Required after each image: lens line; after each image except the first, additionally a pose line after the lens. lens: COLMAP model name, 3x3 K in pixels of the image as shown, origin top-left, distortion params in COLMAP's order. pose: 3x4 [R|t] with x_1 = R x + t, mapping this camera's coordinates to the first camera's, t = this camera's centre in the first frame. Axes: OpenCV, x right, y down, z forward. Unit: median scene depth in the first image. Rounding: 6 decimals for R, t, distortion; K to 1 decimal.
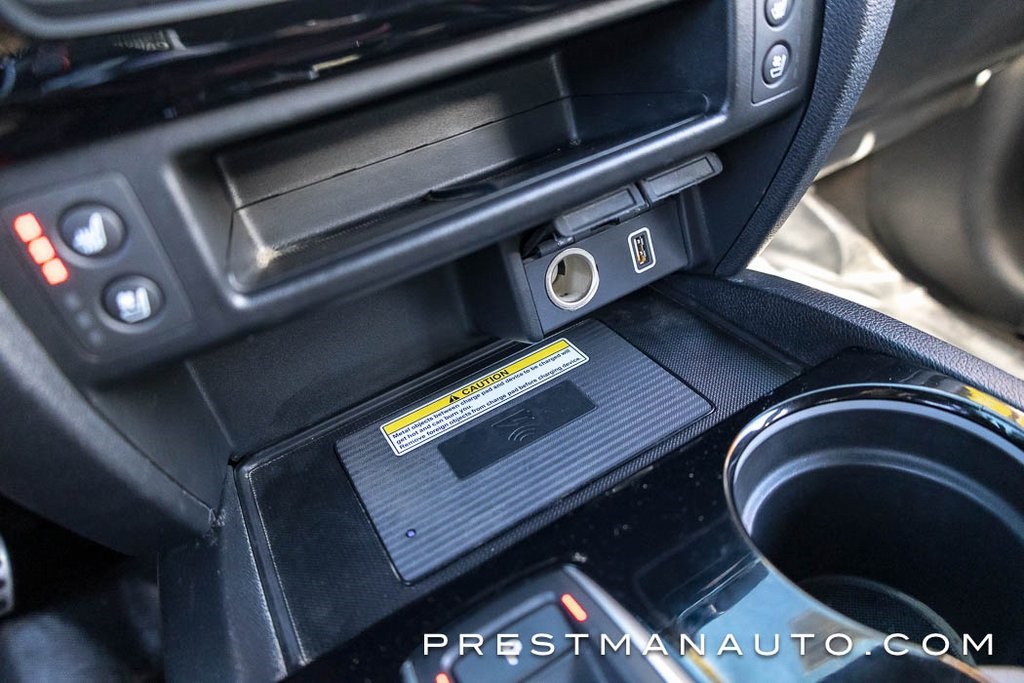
lens RADIAL K [[665.2, 0, 511.6], [0, 665.2, 334.3], [0, 0, 1]] dist [0.006027, -0.005491]
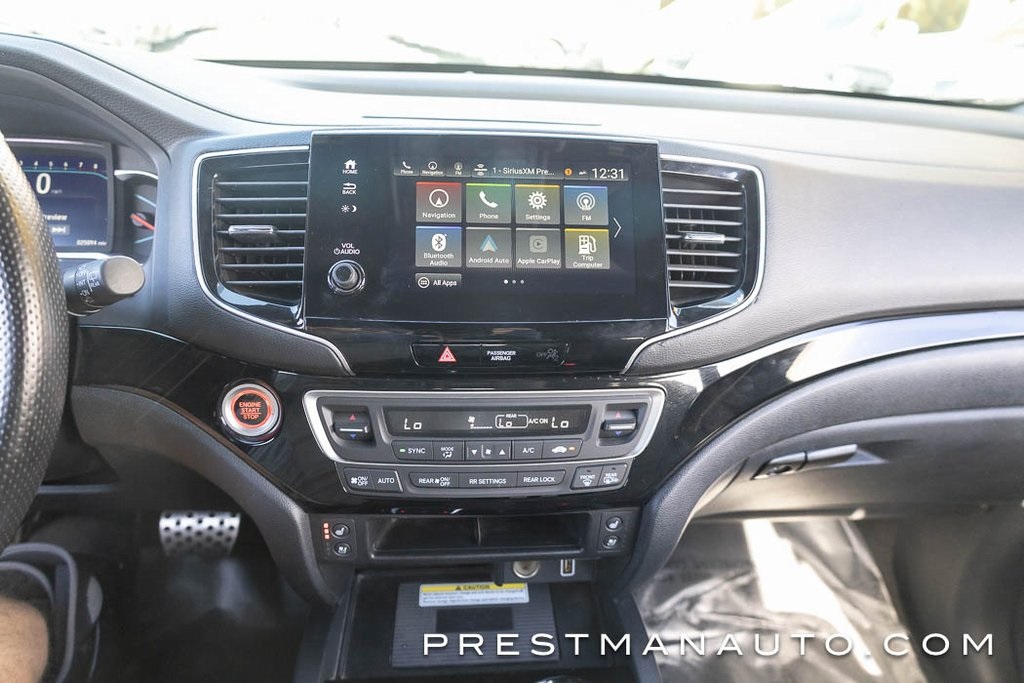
lens RADIAL K [[665.2, 0, 516.1], [0, 665.2, 339.9], [0, 0, 1]] dist [0.006027, -0.005491]
pose [[0.886855, 0.376780, -0.267441, 0.350919], [-0.398569, 0.916638, -0.030293, -0.651438], [0.233733, 0.133460, 0.963098, -1.093798]]
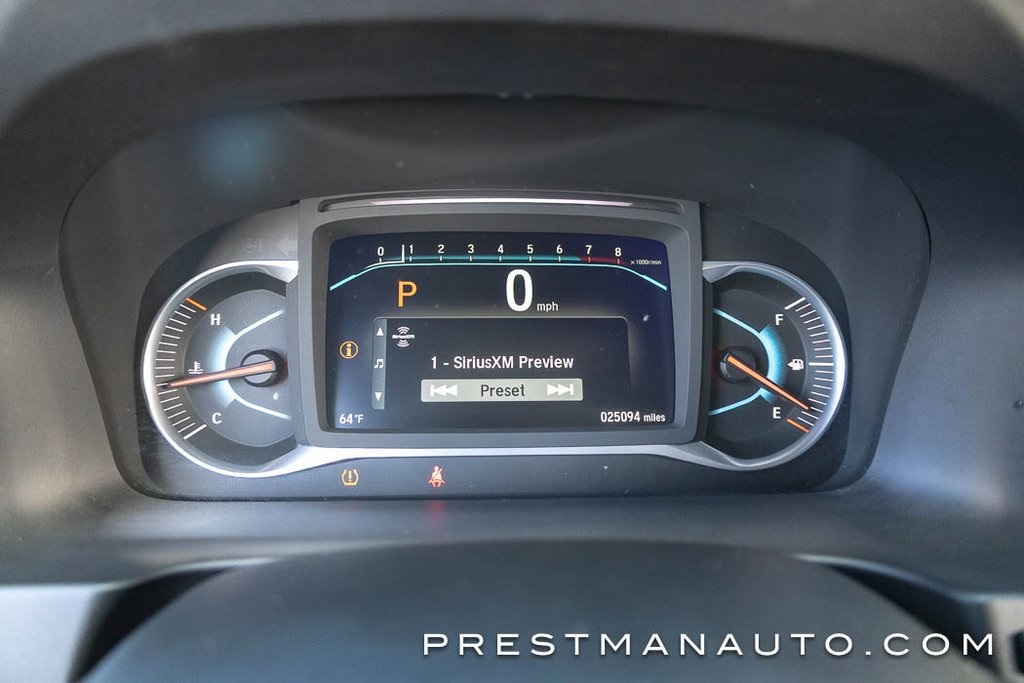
lens RADIAL K [[665.2, 0, 506.5], [0, 665.2, 335.2], [0, 0, 1]] dist [0.006027, -0.005491]
pose [[0.880505, 0.329973, -0.340337, -1.347972], [-0.387105, 0.914904, -0.114457, -0.396310], [0.273608, 0.232526, 0.933312, -0.407920]]
